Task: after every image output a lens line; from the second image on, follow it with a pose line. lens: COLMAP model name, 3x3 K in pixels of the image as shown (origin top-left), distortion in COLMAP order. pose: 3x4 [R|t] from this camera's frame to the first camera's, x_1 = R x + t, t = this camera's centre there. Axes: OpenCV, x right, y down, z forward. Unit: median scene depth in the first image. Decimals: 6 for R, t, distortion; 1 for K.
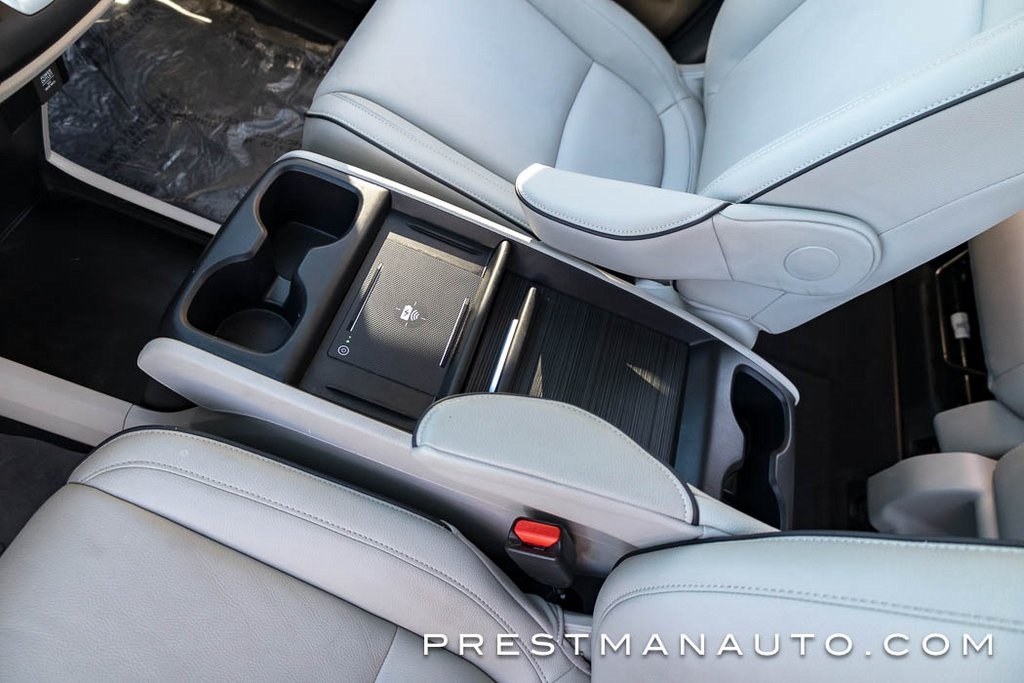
lens RADIAL K [[671.1, 0, 516.3], [0, 671.1, 344.3], [0, 0, 1]] dist [0.006756, -0.000073]
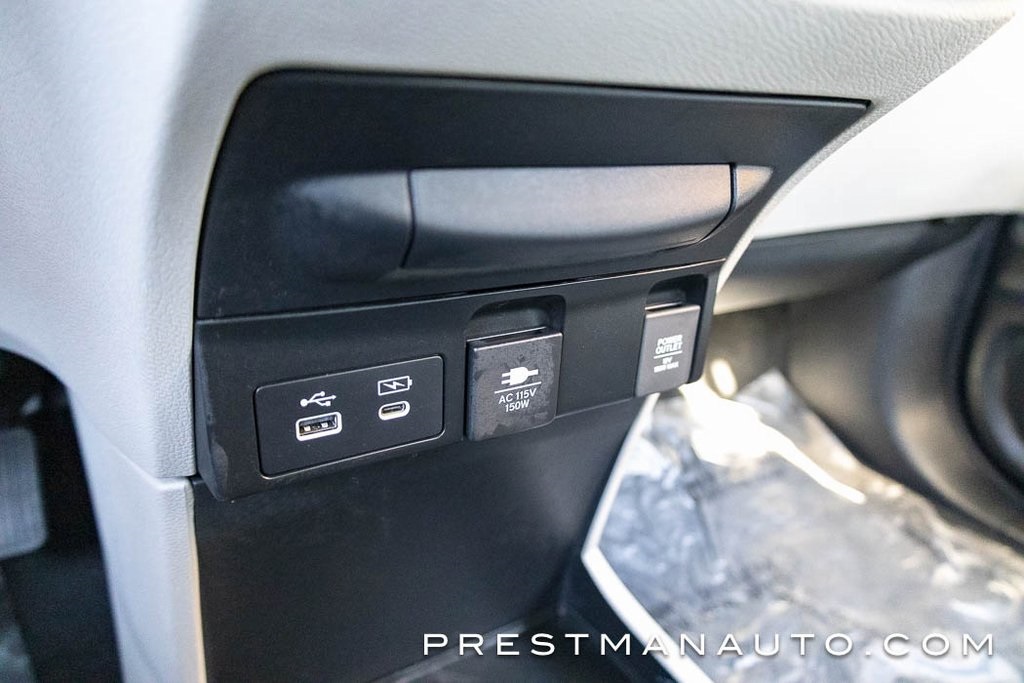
lens RADIAL K [[690.3, 0, 511.5], [0, 690.3, 338.5], [0, 0, 1]] dist [0.008388, 0.001515]
pose [[0.718764, 0.030603, -0.694580, -0.263288], [-0.523739, 0.680865, -0.511976, -0.054519], [0.457247, 0.731769, 0.505410, 0.420113]]
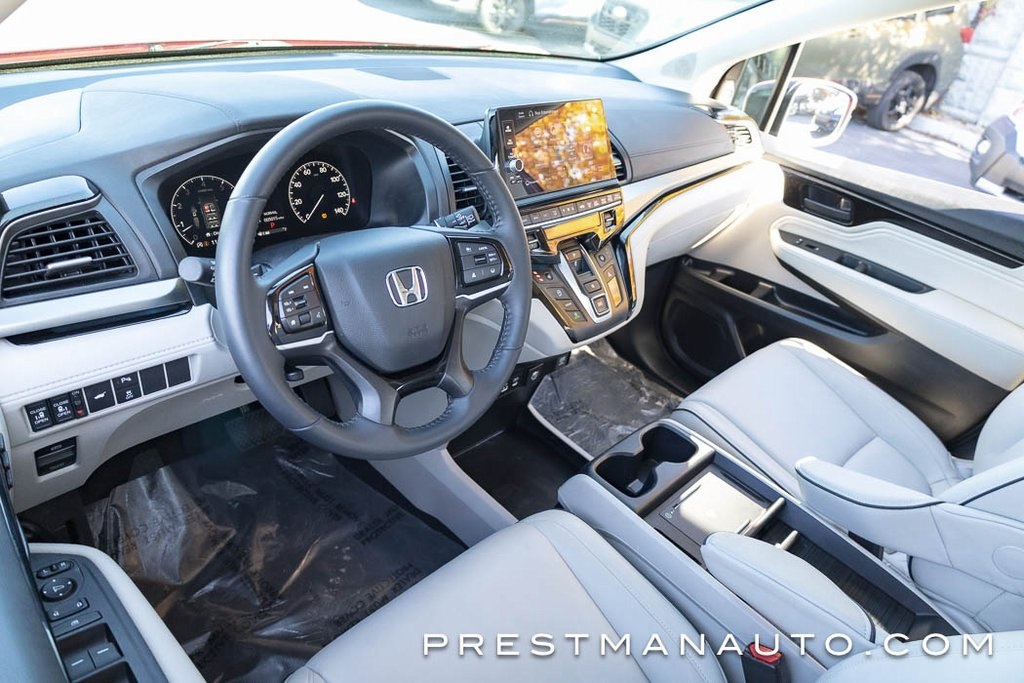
lens RADIAL K [[671.1, 0, 516.3], [0, 671.1, 344.3], [0, 0, 1]] dist [0.006756, -0.000073]
pose [[0.875078, 0.151664, -0.459605, 0.070318], [-0.378787, 0.805731, -0.455321, 0.333337], [0.301263, 0.572534, 0.762526, -0.383103]]
